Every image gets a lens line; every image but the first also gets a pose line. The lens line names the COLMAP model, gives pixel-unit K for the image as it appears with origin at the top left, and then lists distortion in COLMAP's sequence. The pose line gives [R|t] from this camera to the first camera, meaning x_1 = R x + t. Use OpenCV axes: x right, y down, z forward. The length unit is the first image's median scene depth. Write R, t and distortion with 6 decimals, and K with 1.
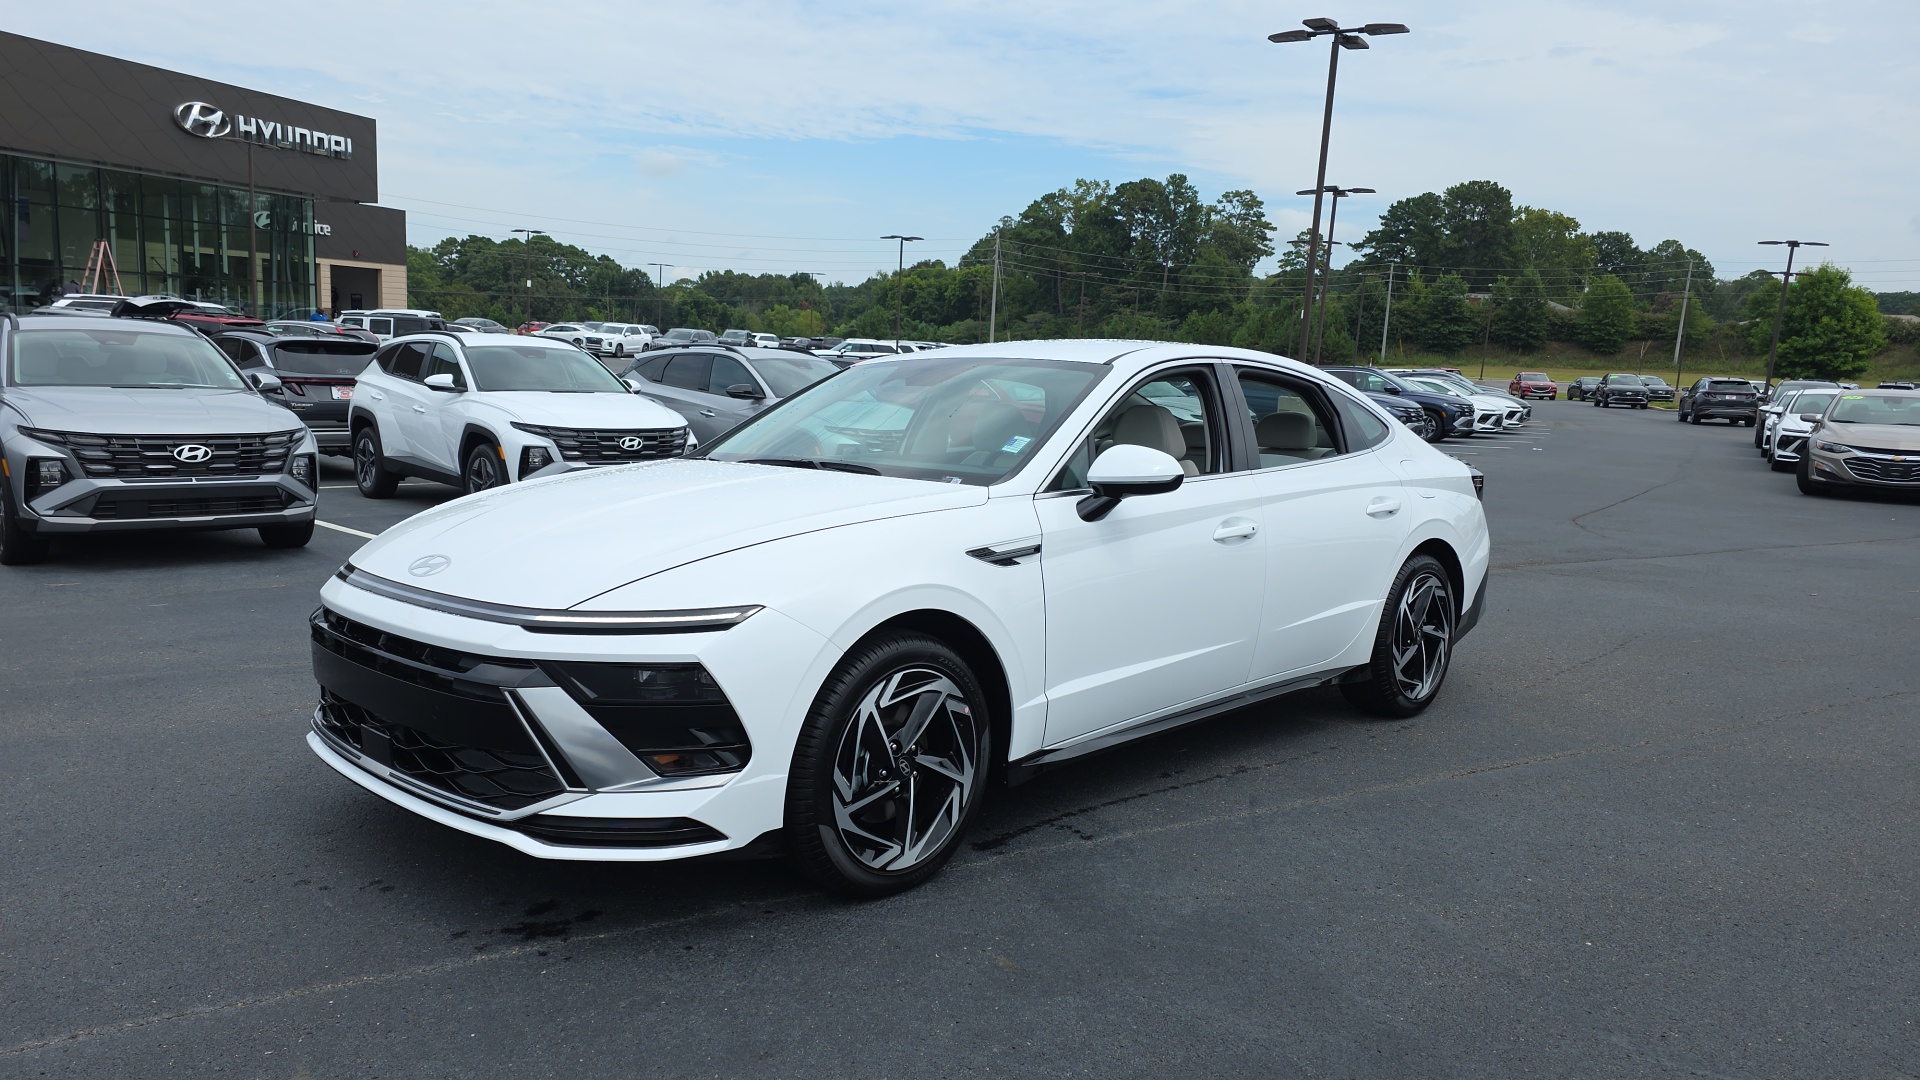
lens RADIAL K [[1254.2, 0, 960.0], [0, 1254.2, 540.0], [0, 0, 1]] dist [0.088877, -0.081682]
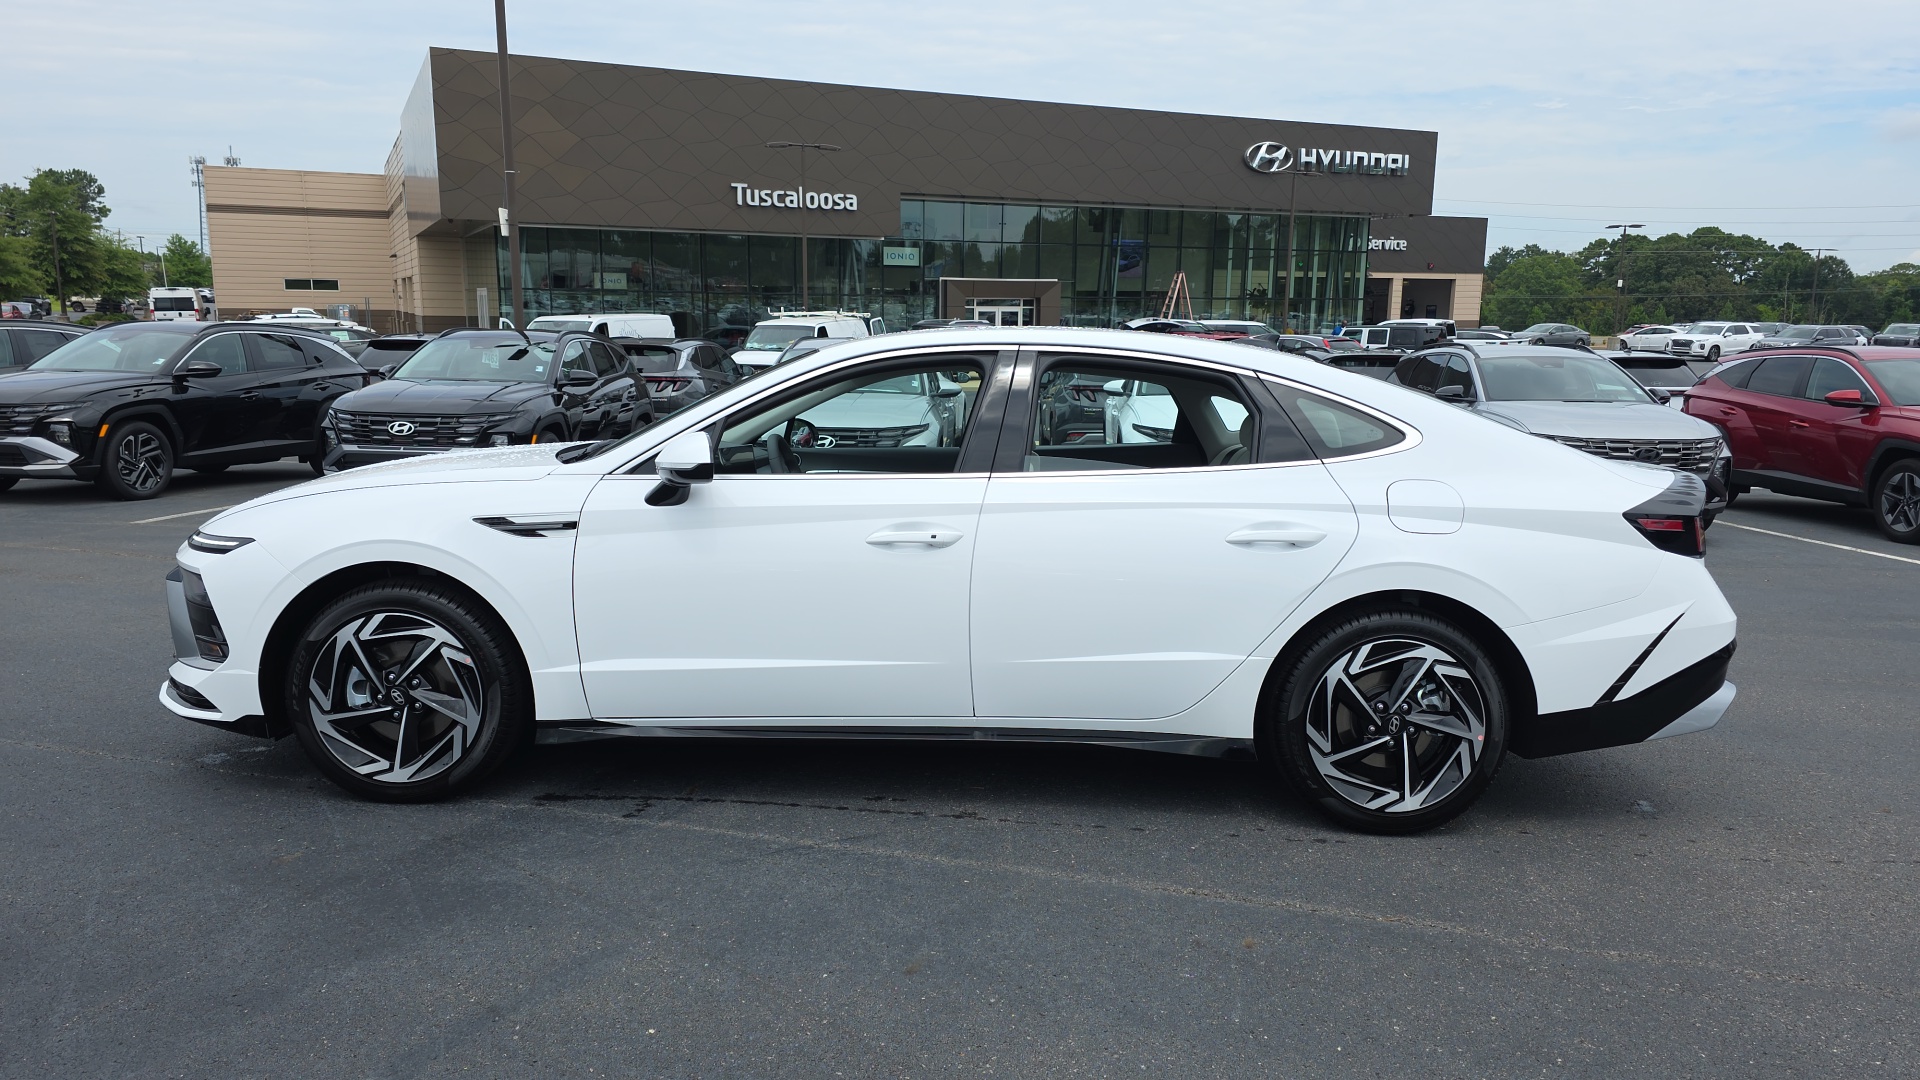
lens RADIAL K [[1286.8, 0, 921.2], [0, 1286.8, 541.9], [0, 0, 1]] dist [0.063735, -0.068144]
pose [[0.701432, 0.082494, -0.707946, 1.070933], [-0.088697, 0.995661, 0.028139, -0.036640], [0.707196, 0.043055, 0.705706, 0.458952]]
